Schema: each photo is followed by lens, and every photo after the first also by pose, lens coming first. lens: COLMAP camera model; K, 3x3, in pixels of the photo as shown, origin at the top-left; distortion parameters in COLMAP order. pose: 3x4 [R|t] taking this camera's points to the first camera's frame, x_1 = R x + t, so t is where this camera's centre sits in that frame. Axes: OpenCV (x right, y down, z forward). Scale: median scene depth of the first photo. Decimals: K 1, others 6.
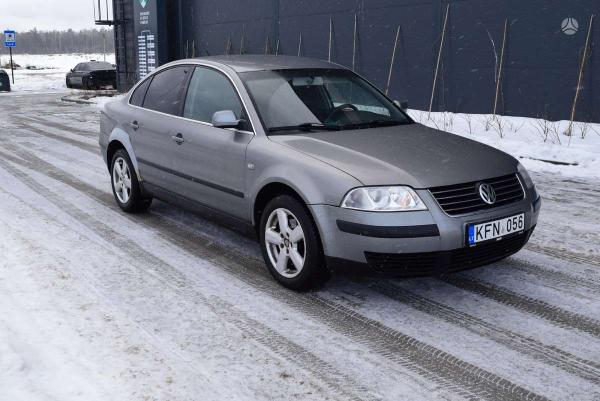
lens RADIAL K [[661.0, 0, 300.0], [0, 661.0, 200.5], [0, 0, 1]] dist [-0.030909, -0.027004]
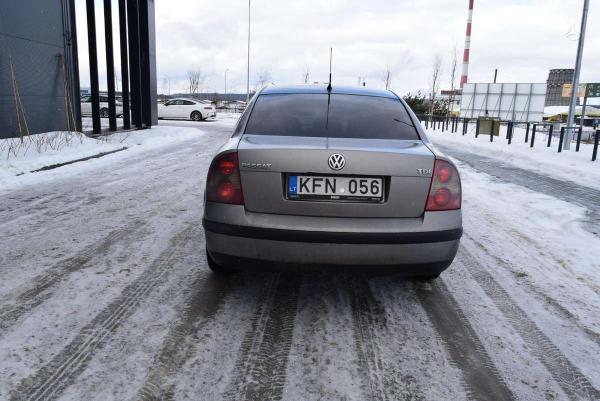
lens RADIAL K [[461.3, 0, 300.0], [0, 461.3, 200.5], [0, 0, 1]] dist [-0.011044, -0.003070]
pose [[-0.796238, -0.140985, 0.588327, -0.763664], [0.102984, 0.926688, 0.361446, -0.482899], [-0.596154, 0.348385, -0.723345, 2.451252]]
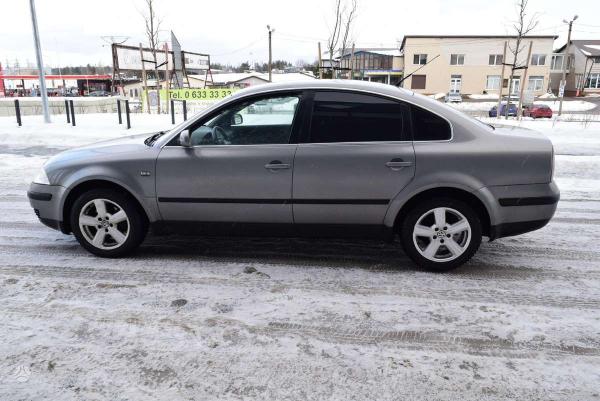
lens RADIAL K [[461.3, 0, 300.0], [0, 461.3, 200.5], [0, 0, 1]] dist [-0.011044, -0.003070]
pose [[-0.665541, 0.199373, -0.719240, 0.759651], [-0.155501, 0.905474, 0.394888, -0.495224], [0.729983, 0.374656, -0.571627, 2.199860]]
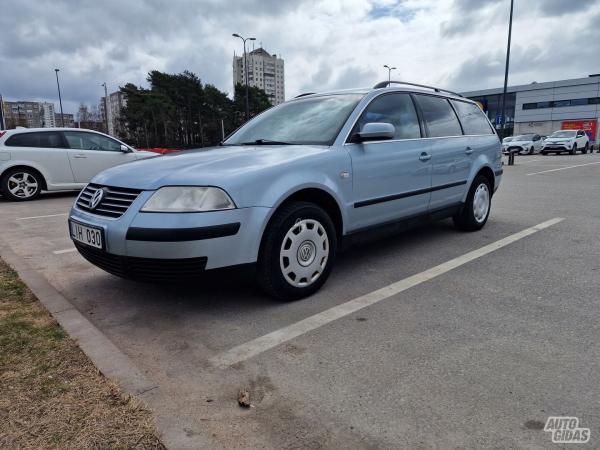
lens RADIAL K [[414.9, 0, 300.0], [0, 414.9, 225.0], [0, 0, 1]] dist [0.026938, 0.000108]
pose [[0.171717, 0.174178, -0.969626, 0.961259], [-0.187081, 0.972101, 0.141491, -0.120127], [0.967220, 0.157102, 0.199511, 1.193244]]
